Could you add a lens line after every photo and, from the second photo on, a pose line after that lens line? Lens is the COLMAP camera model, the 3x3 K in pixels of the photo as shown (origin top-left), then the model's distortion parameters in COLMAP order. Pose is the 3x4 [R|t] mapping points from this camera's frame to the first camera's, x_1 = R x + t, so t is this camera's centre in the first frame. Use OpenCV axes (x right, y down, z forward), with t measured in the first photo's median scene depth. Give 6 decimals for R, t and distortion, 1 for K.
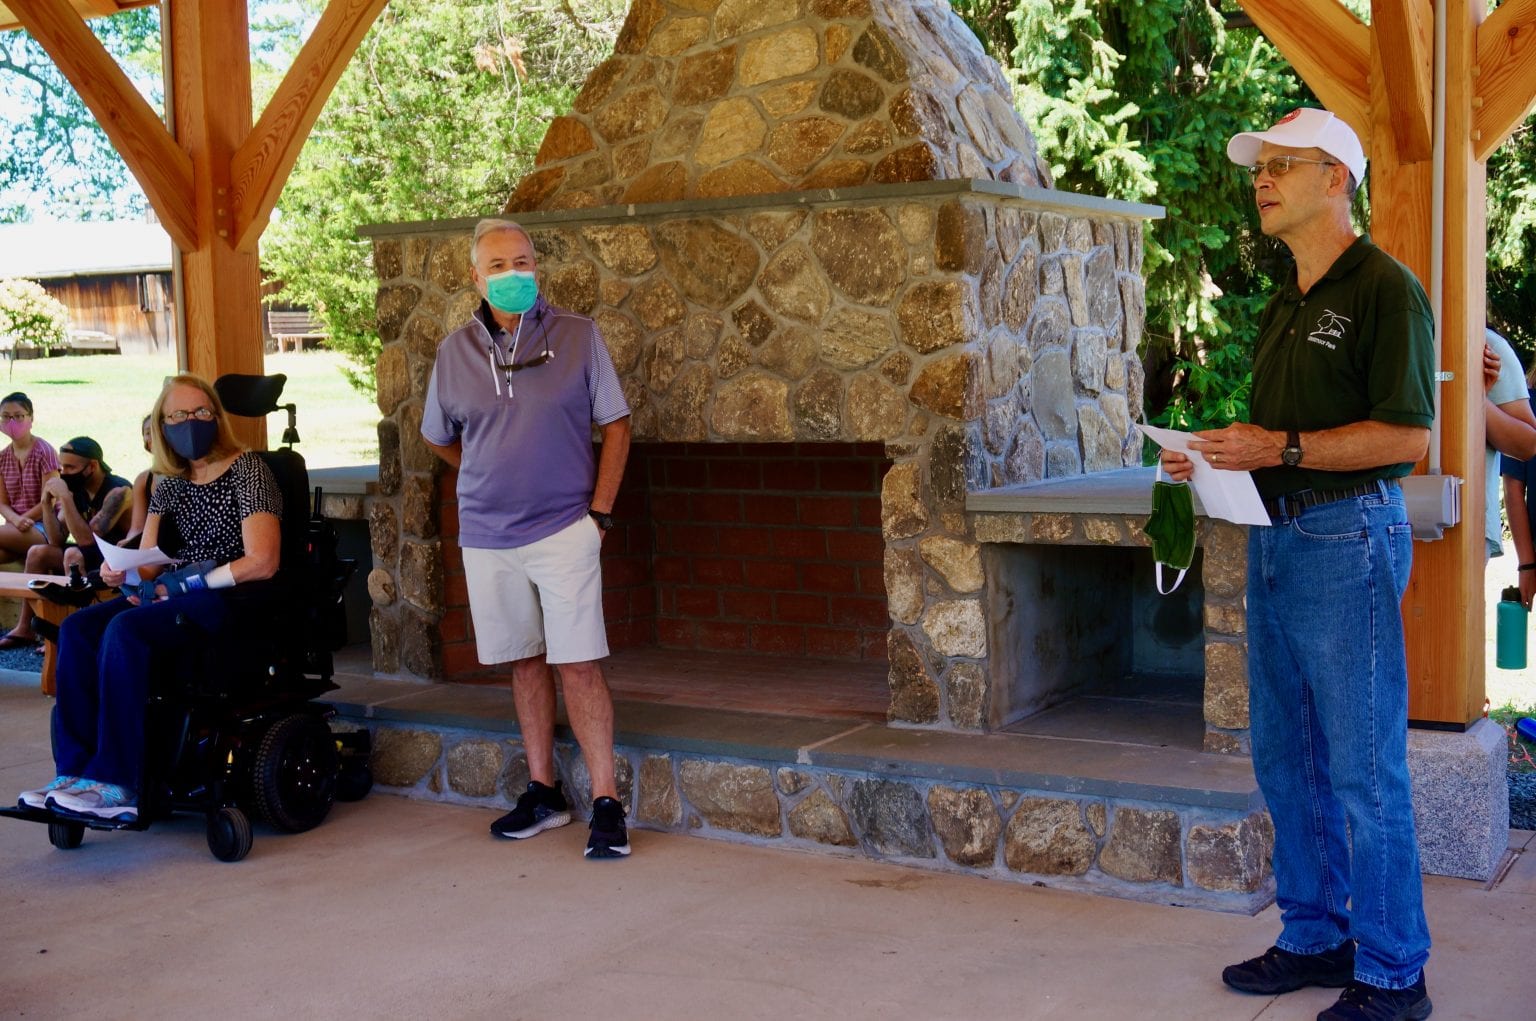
lens RADIAL K [[1886.9, 0, 781.1], [0, 1886.9, 536.7], [0, 0, 1]] dist [0.007828, 0.000000]
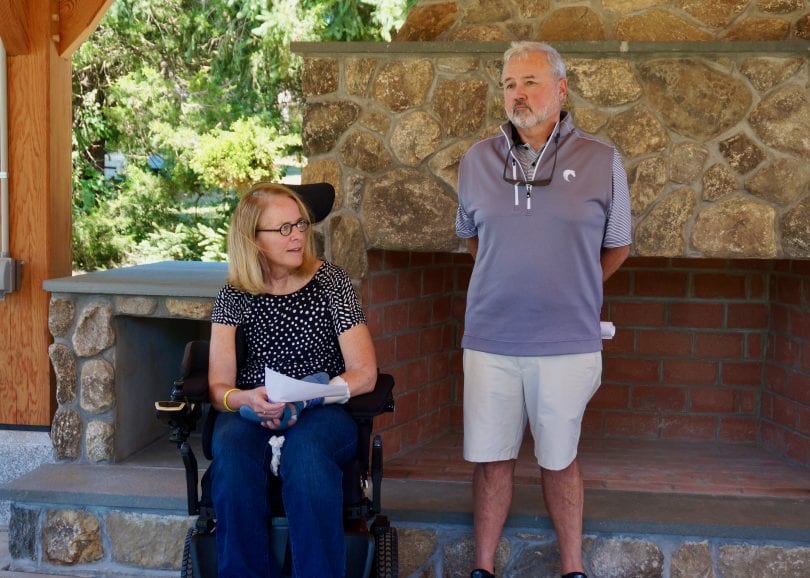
lens RADIAL K [[1340.6, 0, 384.2], [0, 1340.6, 289.8], [0, 0, 1]] dist [0.013134, 0.000000]
pose [[0.917972, 0.003915, 0.396625, -0.536653], [0.001001, 0.999925, -0.012188, -0.021709], [-0.396643, 0.011586, 0.917900, 0.346287]]
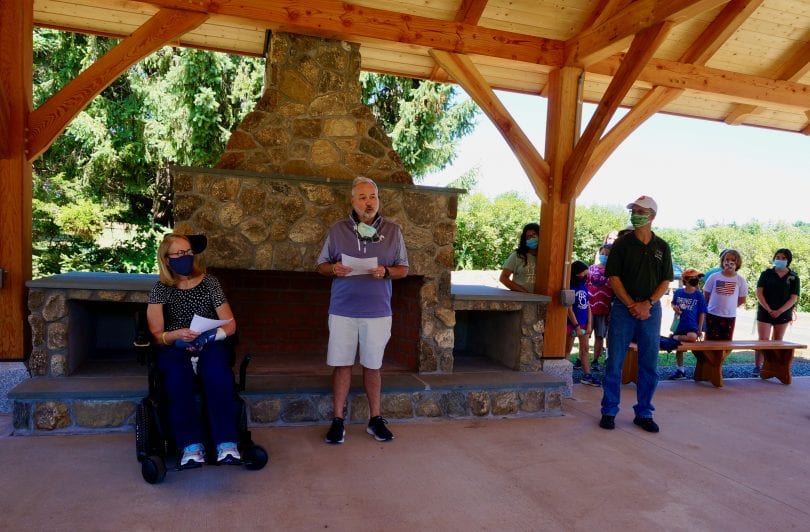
lens RADIAL K [[605.1, 0, 405.9], [0, 605.1, 305.2], [0, 0, 1]] dist [-0.040553, 0.015619]
pose [[0.651096, -0.015608, 0.758835, -0.644960], [0.003257, 0.999837, 0.017771, -0.020883], [-0.758989, -0.009099, 0.651040, 0.409437]]
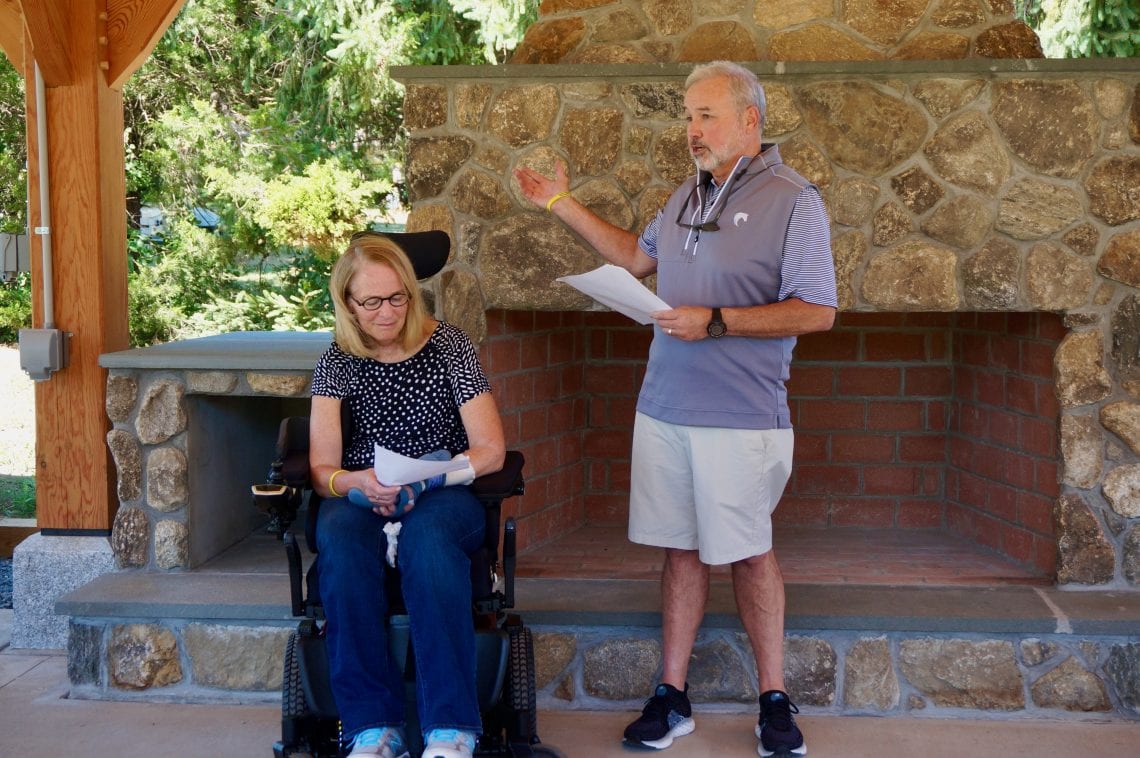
lens RADIAL K [[1668.8, 0, 582.3], [0, 1668.8, 398.5], [0, 0, 1]] dist [0.004474, 0.000000]
pose [[0.893325, -0.022007, 0.448872, -0.567945], [0.022881, 0.999732, 0.003477, -0.011810], [-0.448828, 0.007165, 0.893589, 0.302899]]
